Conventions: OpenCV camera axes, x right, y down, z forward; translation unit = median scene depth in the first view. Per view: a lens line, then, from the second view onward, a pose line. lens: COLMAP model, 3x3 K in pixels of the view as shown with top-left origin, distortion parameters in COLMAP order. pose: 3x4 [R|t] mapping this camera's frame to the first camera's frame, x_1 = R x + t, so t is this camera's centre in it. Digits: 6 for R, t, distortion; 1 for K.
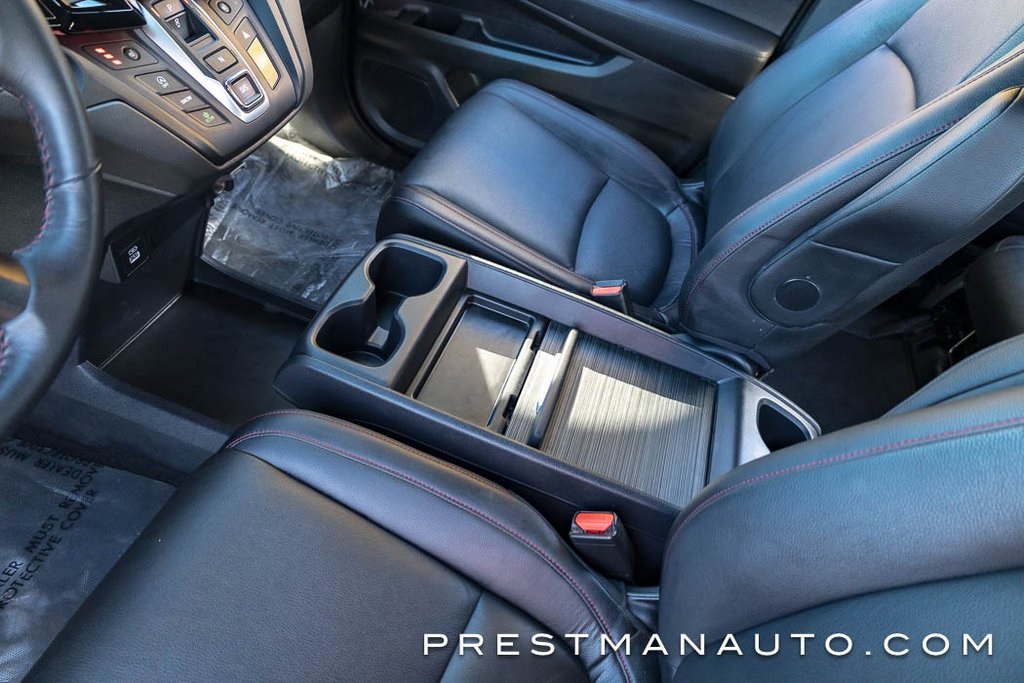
lens RADIAL K [[660.6, 0, 515.4], [0, 660.6, 329.2], [0, 0, 1]] dist [0.004435, -0.003357]
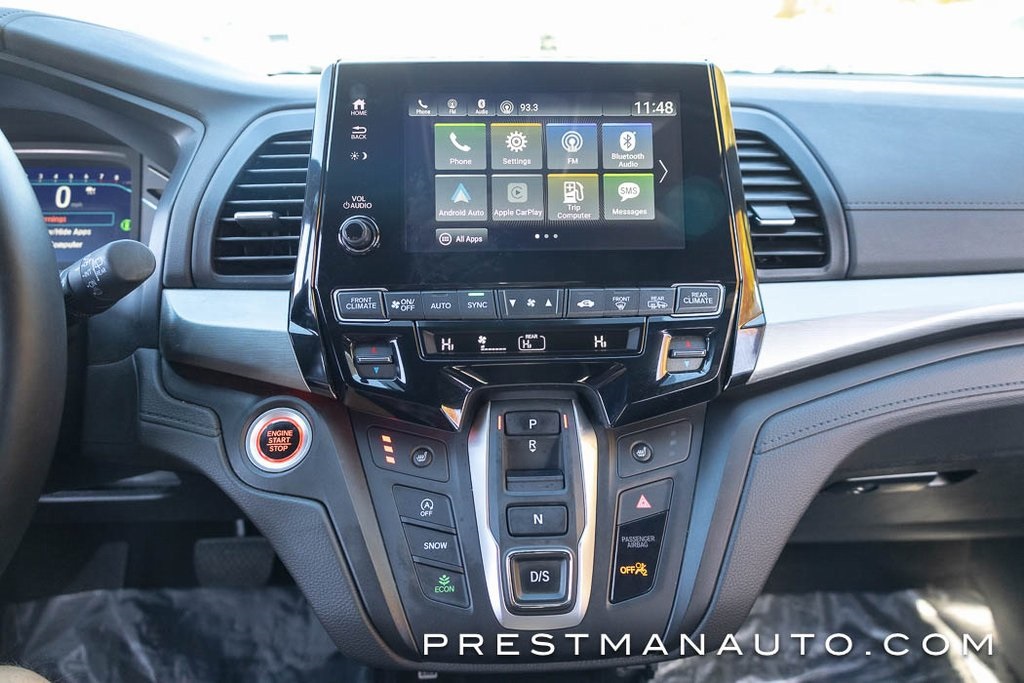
lens RADIAL K [[660.6, 0, 518.4], [0, 660.6, 341.3], [0, 0, 1]] dist [0.004435, -0.003357]
pose [[0.328749, 0.211071, -0.920529, 0.046361], [-0.631270, 0.774079, -0.047955, -0.338242], [0.702441, 0.596867, 0.387720, 0.452077]]
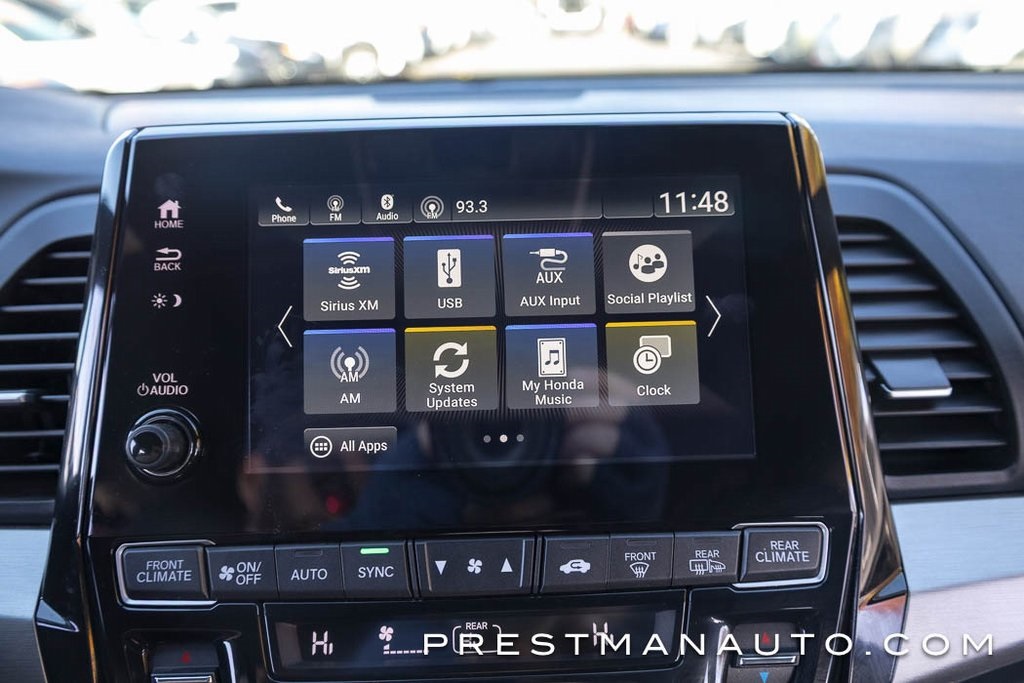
lens RADIAL K [[872.2, 0, 509.5], [0, 872.2, 344.8], [0, 0, 1]] dist [-0.003586, 0.017516]
pose [[0.304865, 0.161608, -0.938584, -0.072810], [-0.625627, 0.777028, -0.069422, -0.433082], [0.718087, 0.608367, 0.337995, 0.466301]]
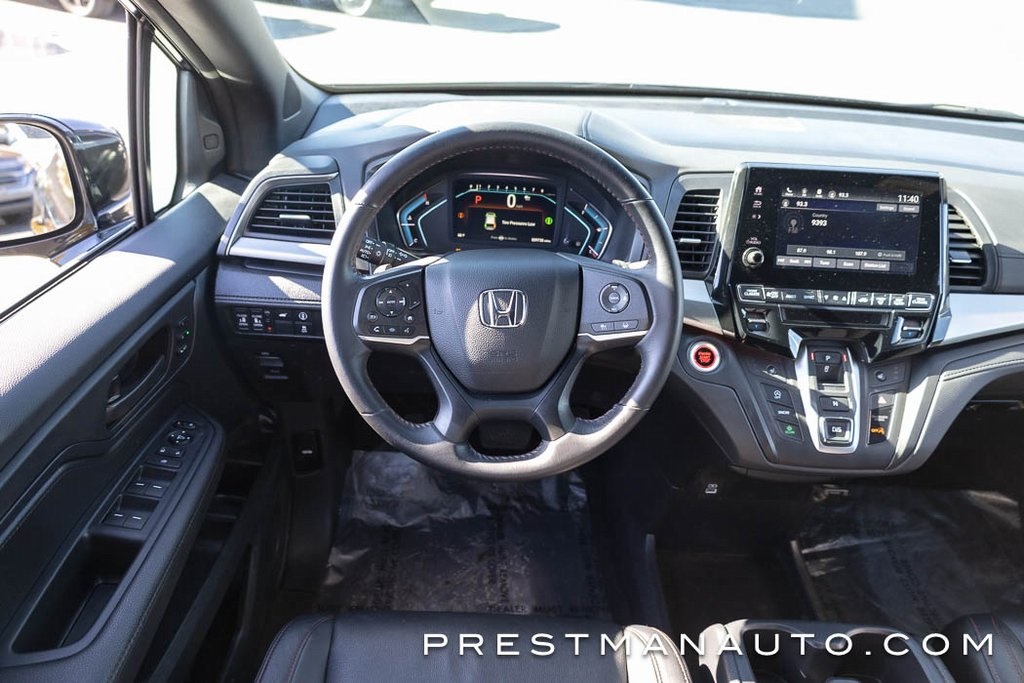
lens RADIAL K [[691.2, 0, 505.7], [0, 691.2, 342.3], [0, 0, 1]] dist [0.010268, -0.005741]
pose [[0.288630, 0.342586, -0.894051, 0.351353], [-0.685834, 0.725553, 0.056610, -0.094415], [0.668076, 0.596831, 0.444373, -0.050113]]
